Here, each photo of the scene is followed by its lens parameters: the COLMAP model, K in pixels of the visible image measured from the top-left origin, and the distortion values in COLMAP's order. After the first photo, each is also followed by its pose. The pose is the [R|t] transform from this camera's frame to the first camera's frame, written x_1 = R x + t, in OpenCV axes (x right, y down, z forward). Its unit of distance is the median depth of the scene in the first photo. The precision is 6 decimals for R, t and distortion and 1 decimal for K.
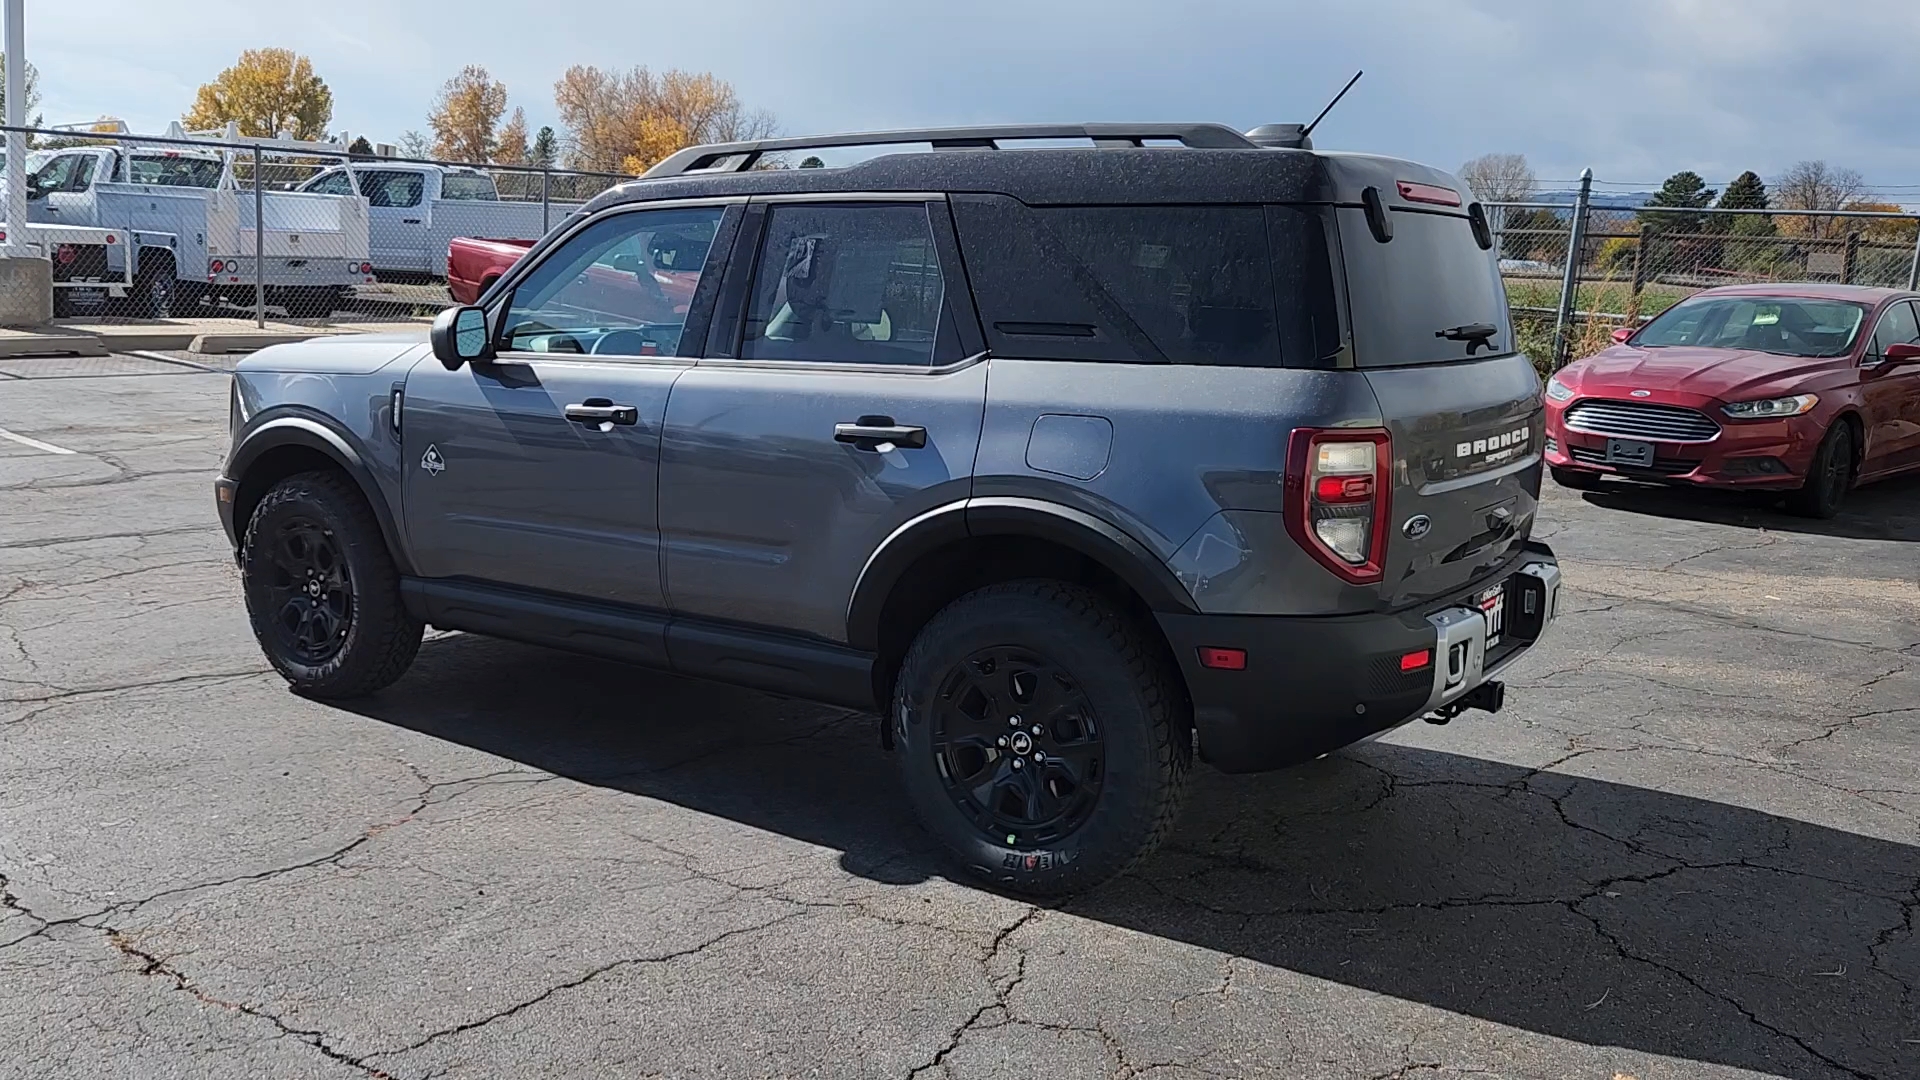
lens RADIAL K [[1627.7, 0, 935.0], [0, 1627.7, 538.6], [0, 0, 1]] dist [0.018172, 0.011440]
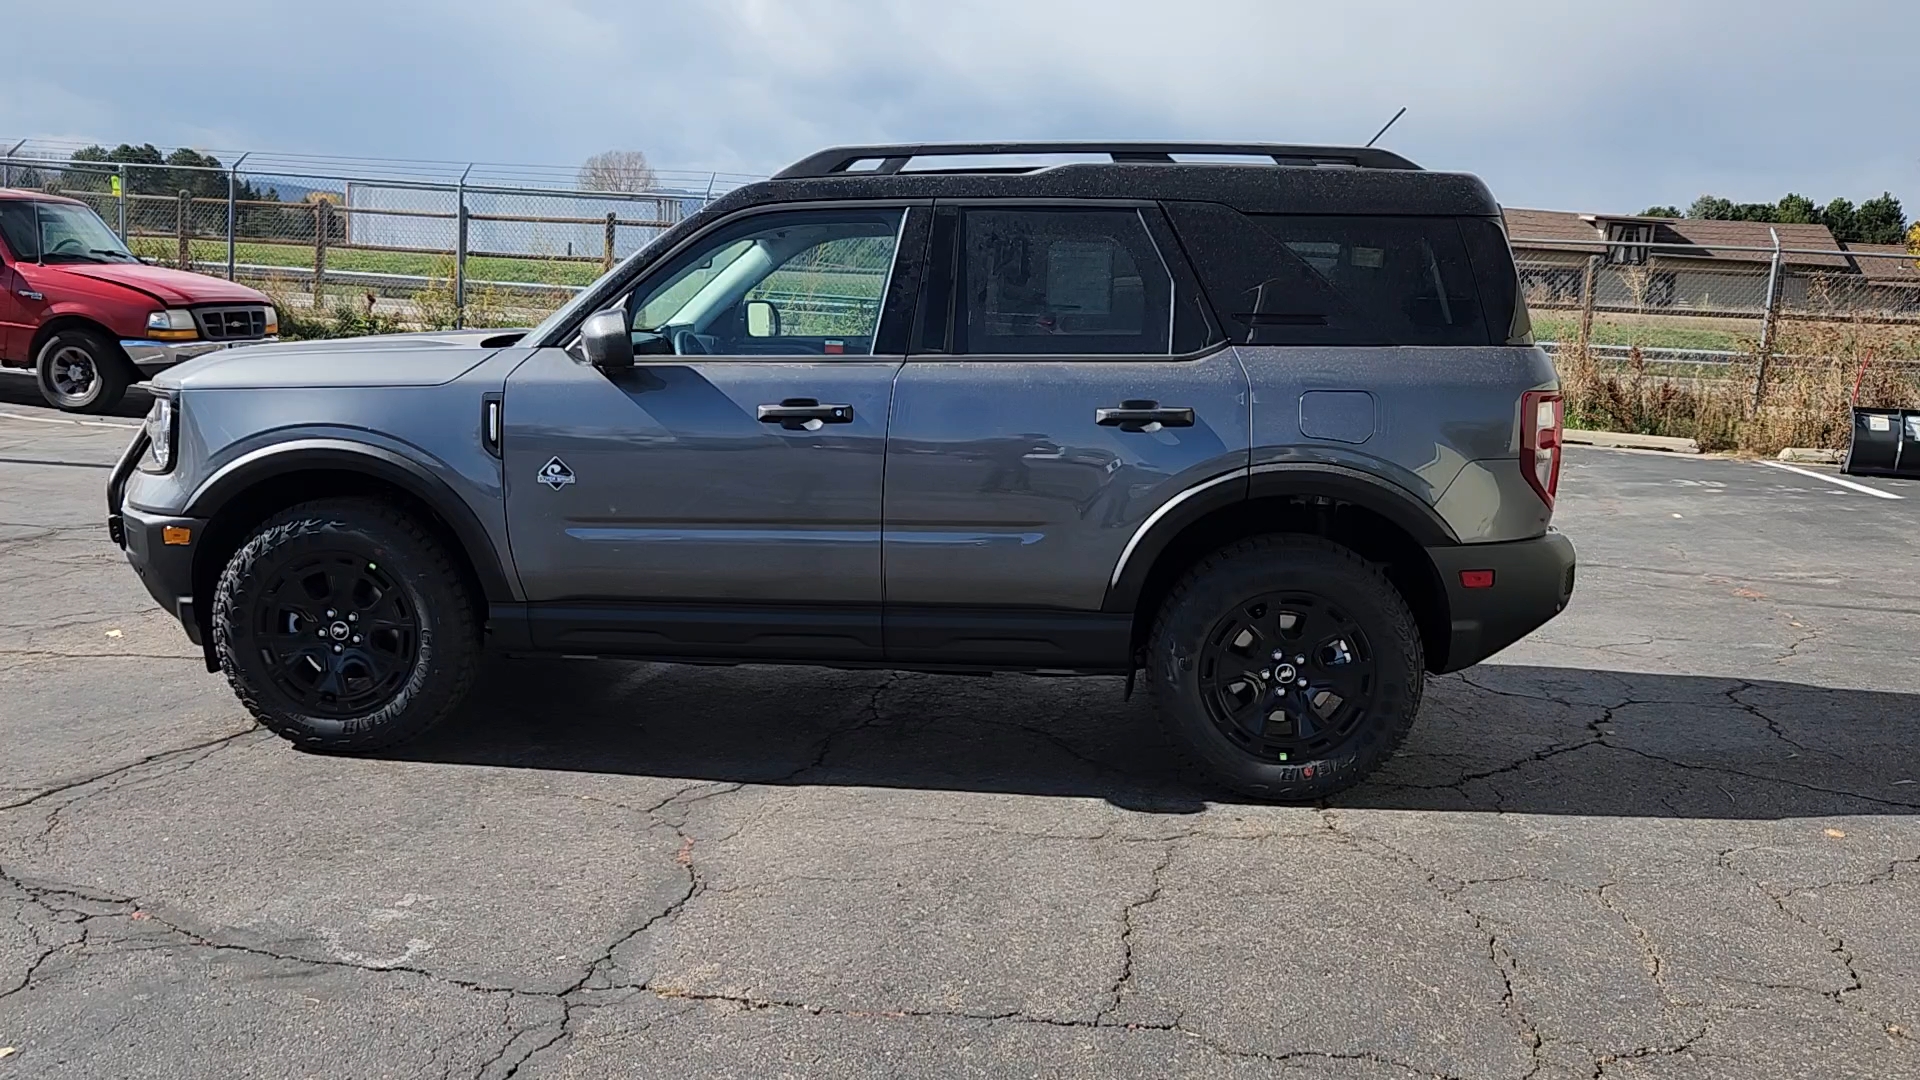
lens RADIAL K [[1627.7, 0, 942.2], [0, 1627.7, 532.5], [0, 0, 1]] dist [0.018172, 0.011440]
pose [[0.866503, -0.082394, 0.492326, -0.696465], [0.081821, 0.996387, 0.022746, -0.021133], [-0.492421, 0.020573, 0.870114, 0.097009]]
